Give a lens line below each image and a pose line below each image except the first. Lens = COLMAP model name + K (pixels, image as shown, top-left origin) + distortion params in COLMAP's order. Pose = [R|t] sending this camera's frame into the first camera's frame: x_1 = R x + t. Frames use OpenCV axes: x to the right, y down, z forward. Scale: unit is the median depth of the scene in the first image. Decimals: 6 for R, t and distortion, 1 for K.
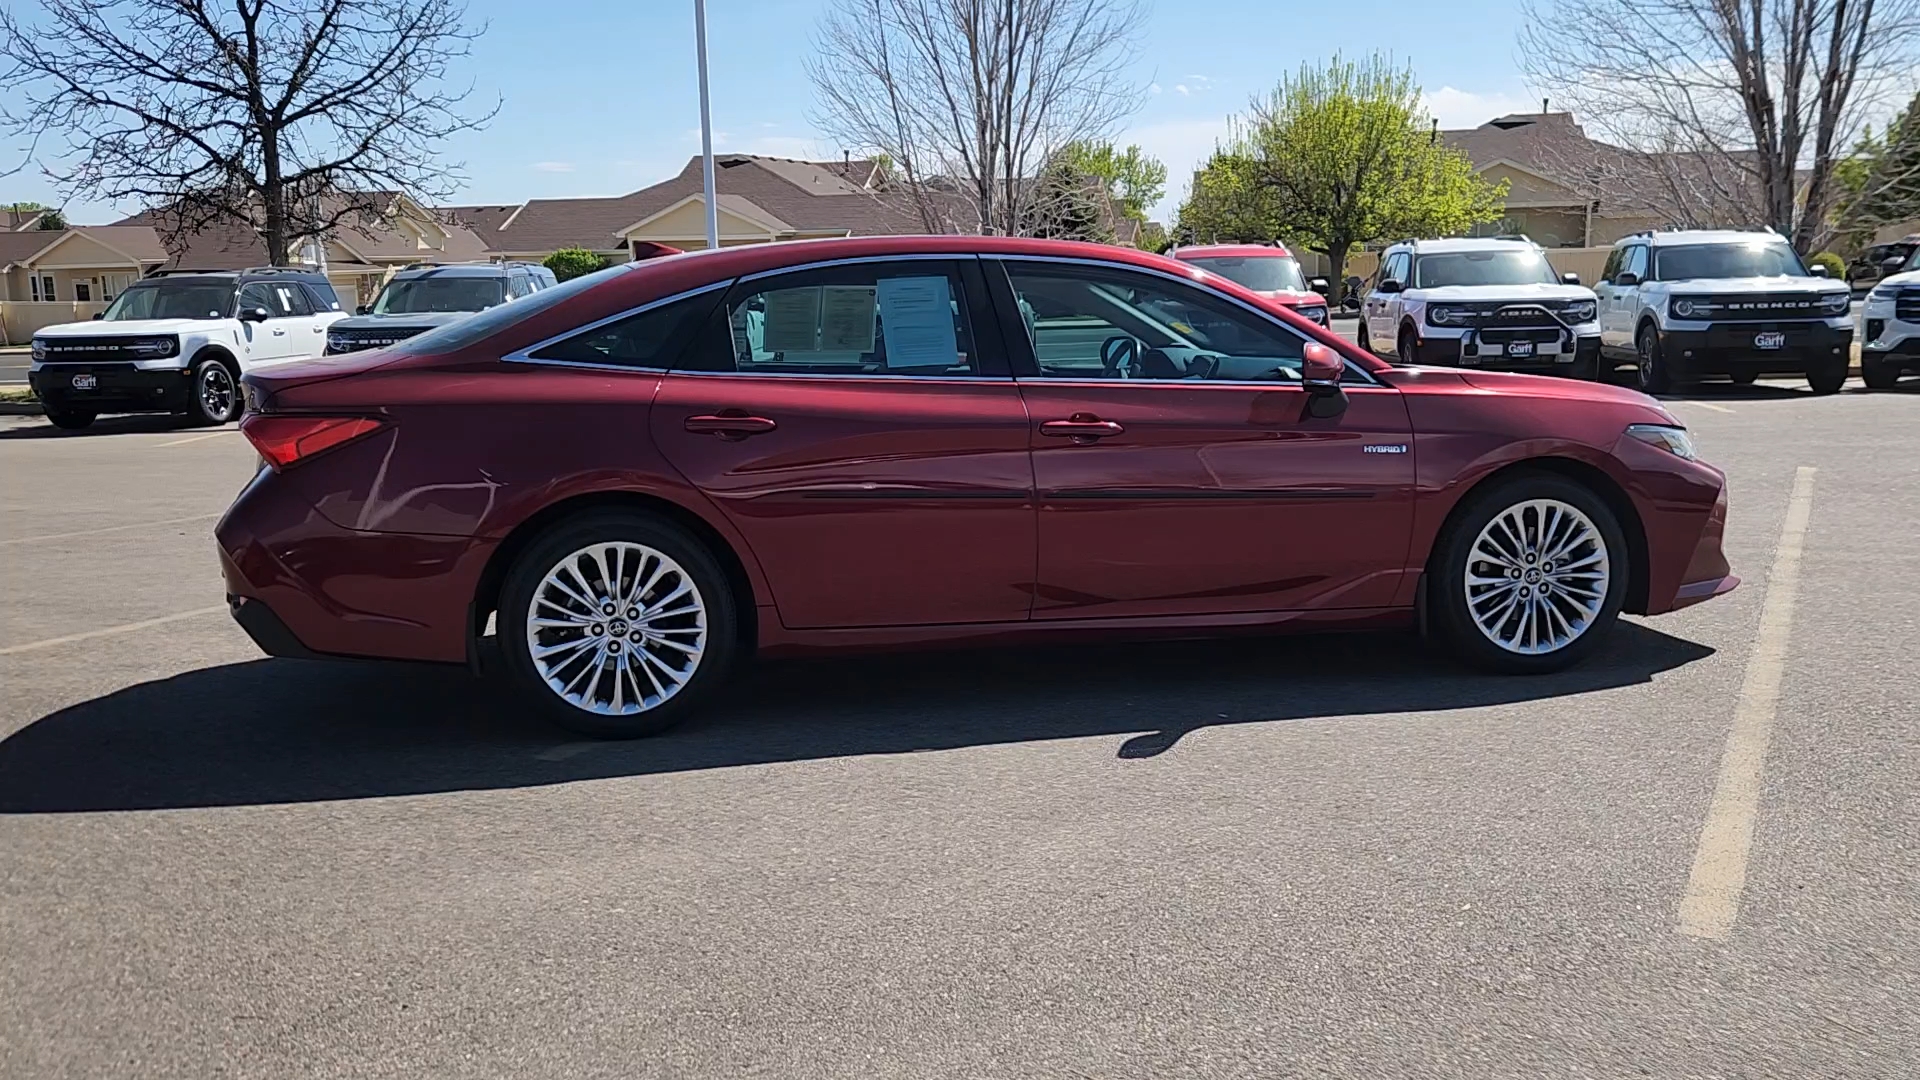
lens RADIAL K [[1624.5, 0, 945.1], [0, 1624.5, 541.7], [0, 0, 1]] dist [0.035727, -0.025919]
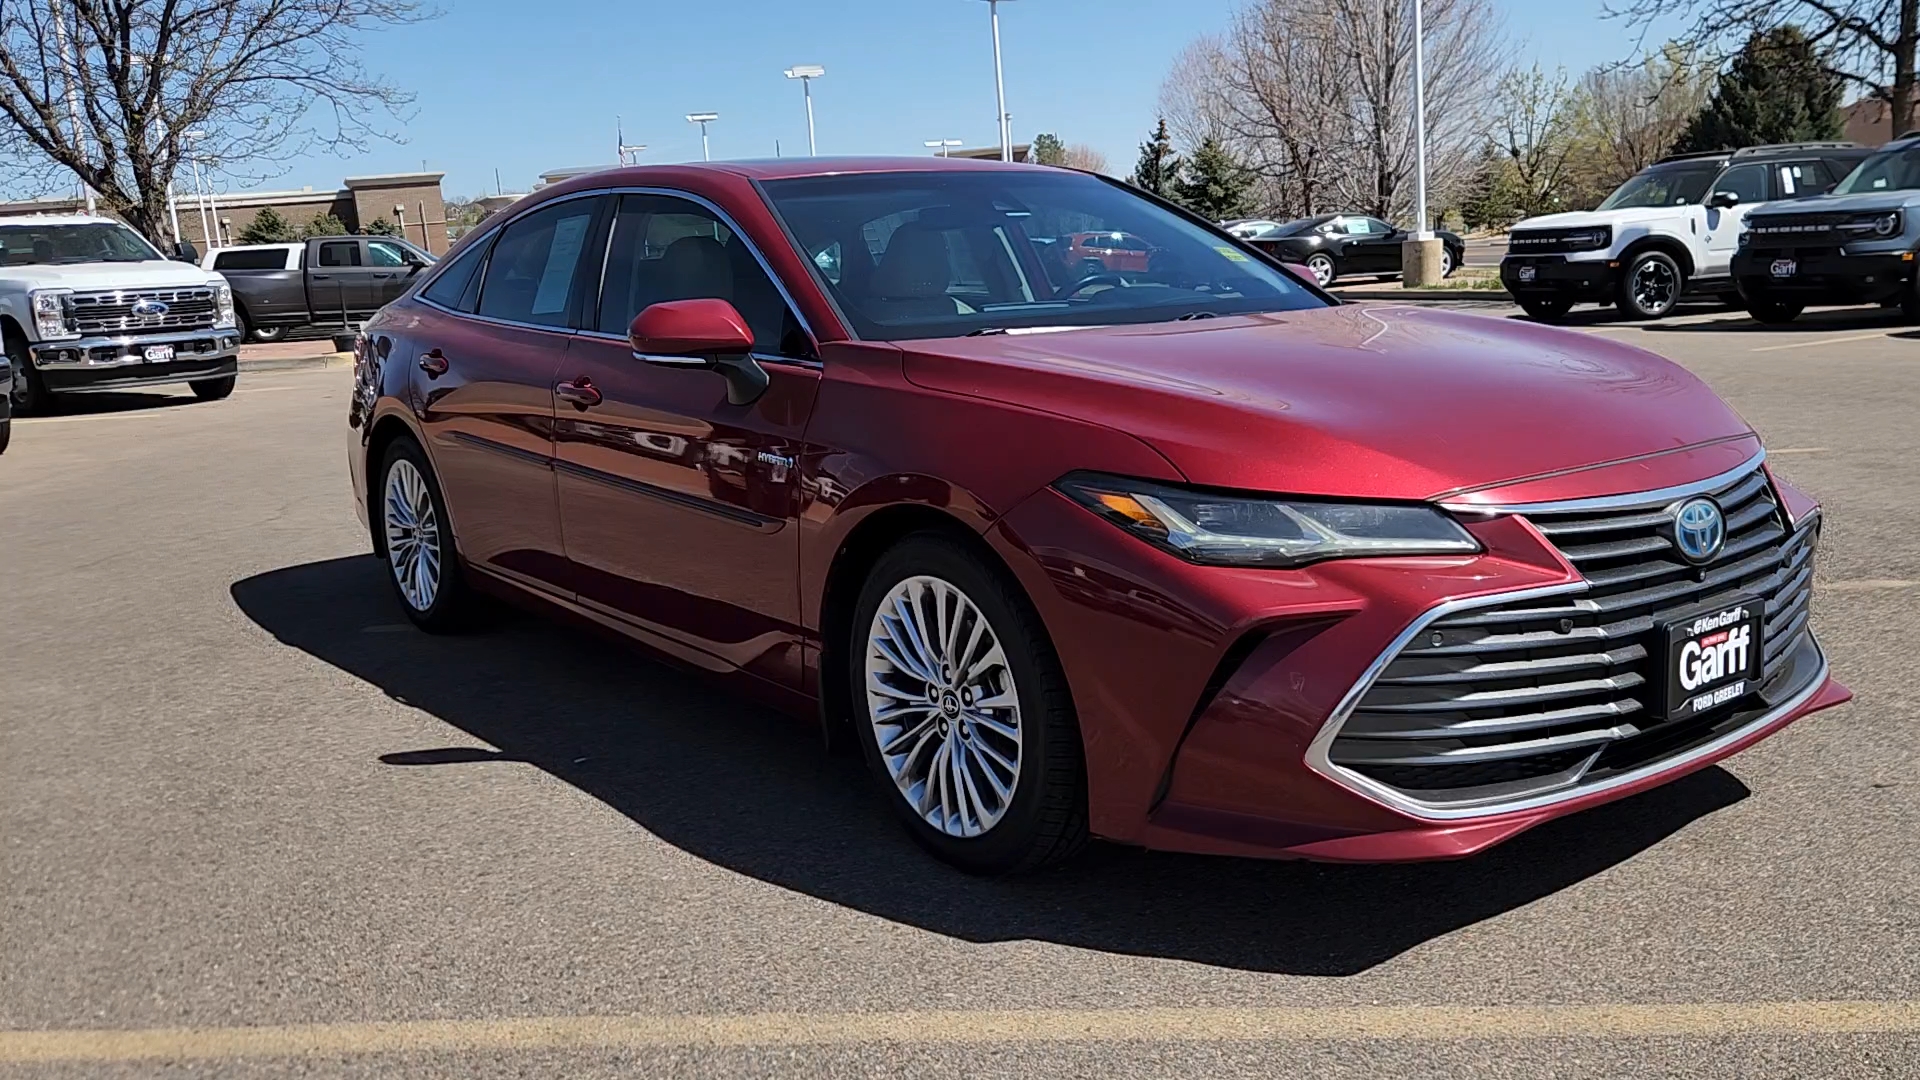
lens RADIAL K [[1624.5, 0, 949.8], [0, 1624.5, 542.7], [0, 0, 1]] dist [0.035727, -0.025919]
pose [[0.427526, 0.160081, -0.889716, 0.875213], [-0.090685, 0.986826, 0.133977, -0.115461], [0.899443, 0.023405, 0.436411, 0.742598]]
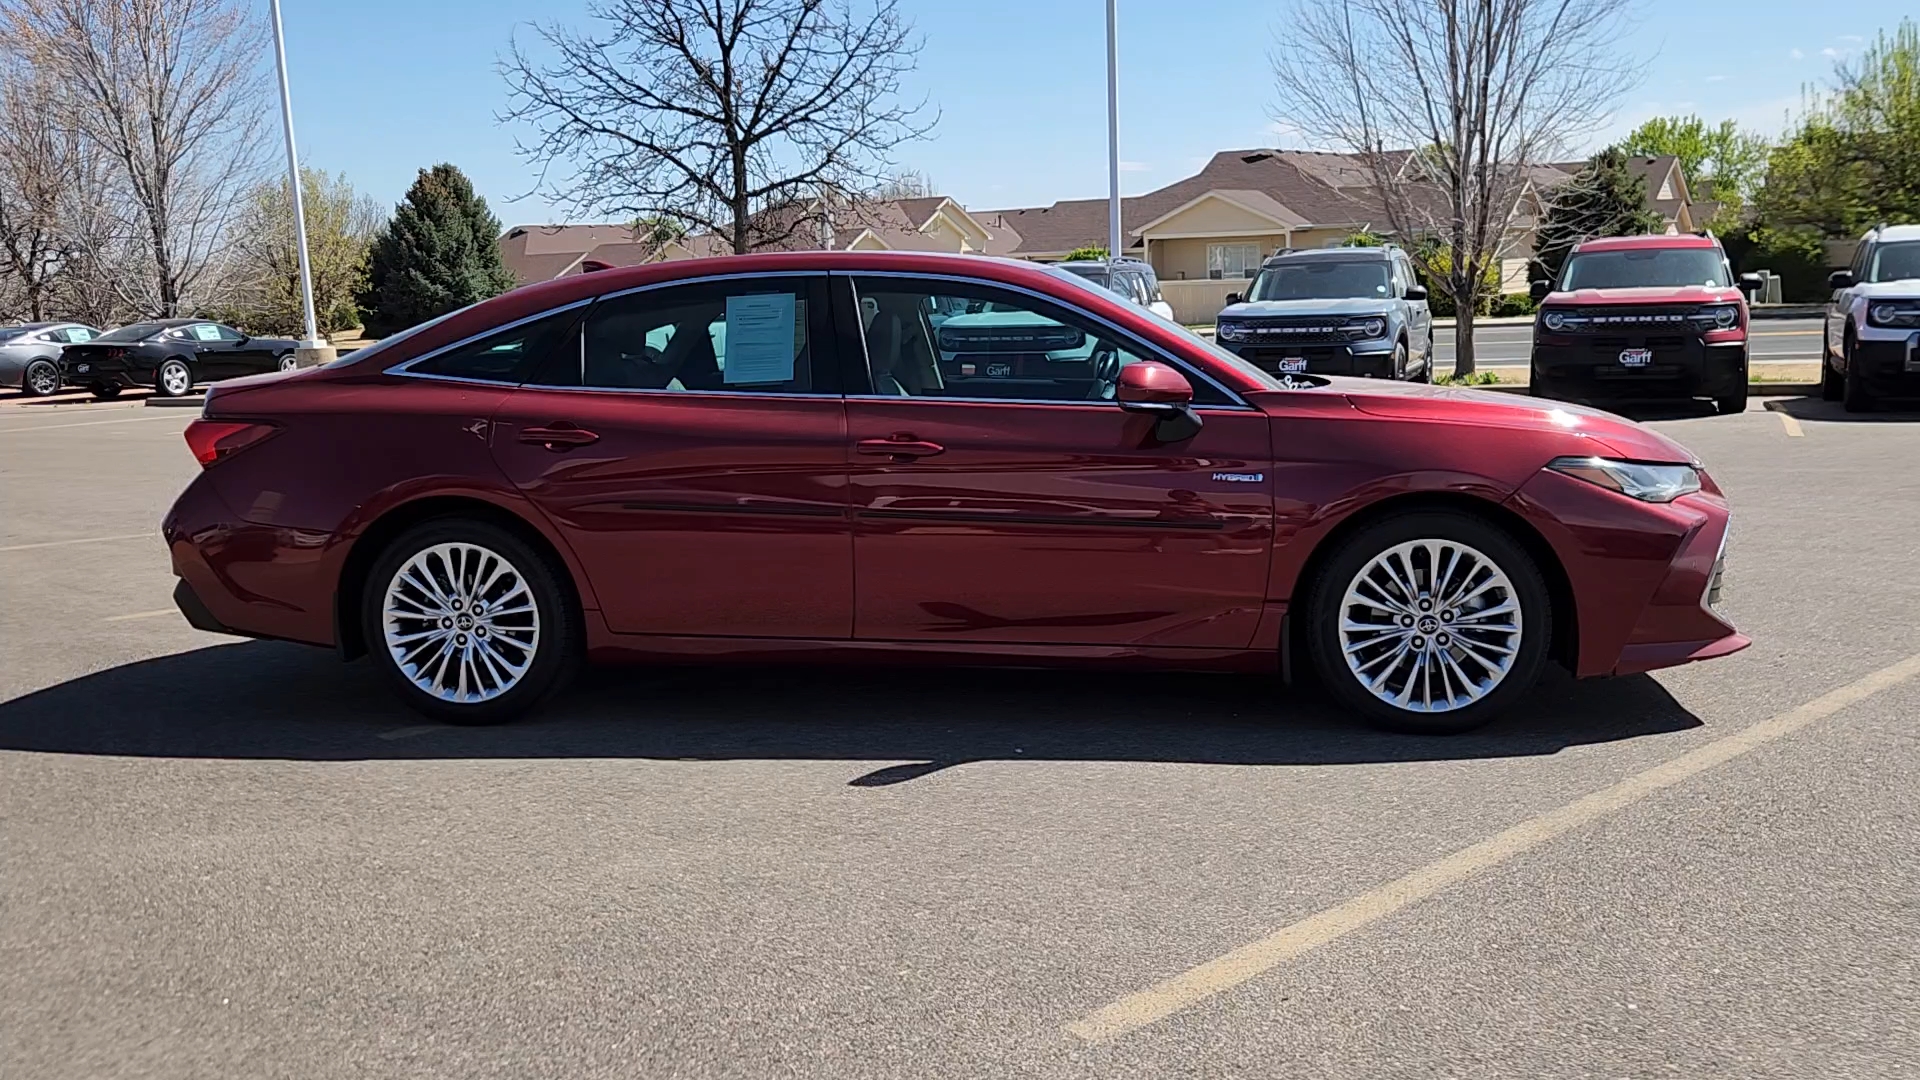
lens RADIAL K [[1624.5, 0, 945.8], [0, 1624.5, 540.1], [0, 0, 1]] dist [0.035727, -0.025919]
pose [[0.942711, 0.042502, -0.330891, 0.404719], [-0.042002, 0.999080, 0.008665, -0.021602], [0.330955, 0.005729, 0.943629, 0.076356]]
